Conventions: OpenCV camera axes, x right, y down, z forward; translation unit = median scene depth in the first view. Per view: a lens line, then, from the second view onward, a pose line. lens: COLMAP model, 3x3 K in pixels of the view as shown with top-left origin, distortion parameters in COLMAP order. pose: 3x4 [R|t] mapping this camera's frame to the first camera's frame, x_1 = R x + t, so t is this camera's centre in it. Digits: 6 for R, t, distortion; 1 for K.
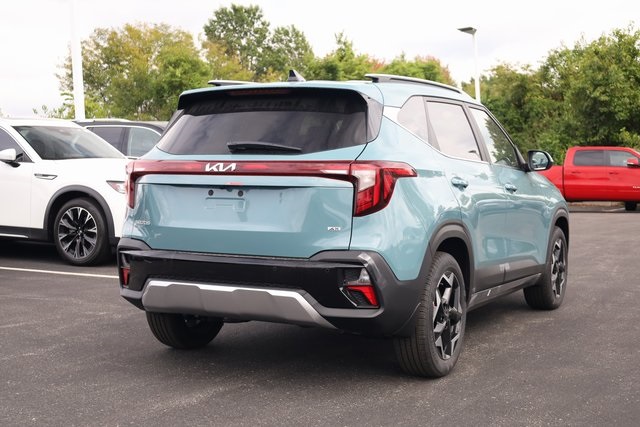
lens RADIAL K [[918.9, 0, 320.1], [0, 918.9, 213.3], [0, 0, 1]] dist [-0.009983, 0.000000]
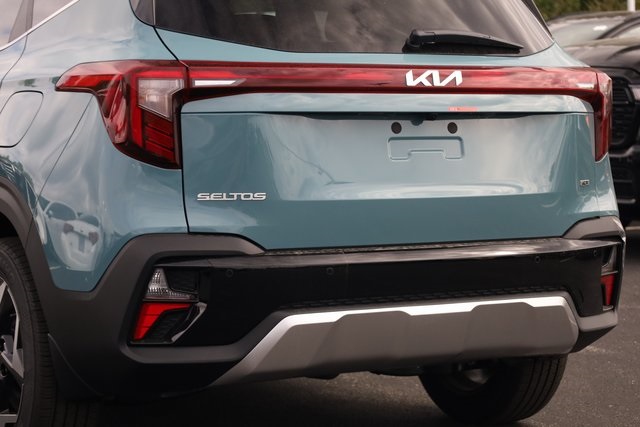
lens RADIAL K [[1758.6, 0, 320.0], [0, 1758.6, 213.7], [0, 0, 1]] dist [0.163117, 0.000000]
pose [[0.473287, -0.071561, 0.877997, -1.019625], [0.034882, 0.997436, 0.062493, -0.038012], [-0.880217, 0.001049, 0.474570, 0.580506]]
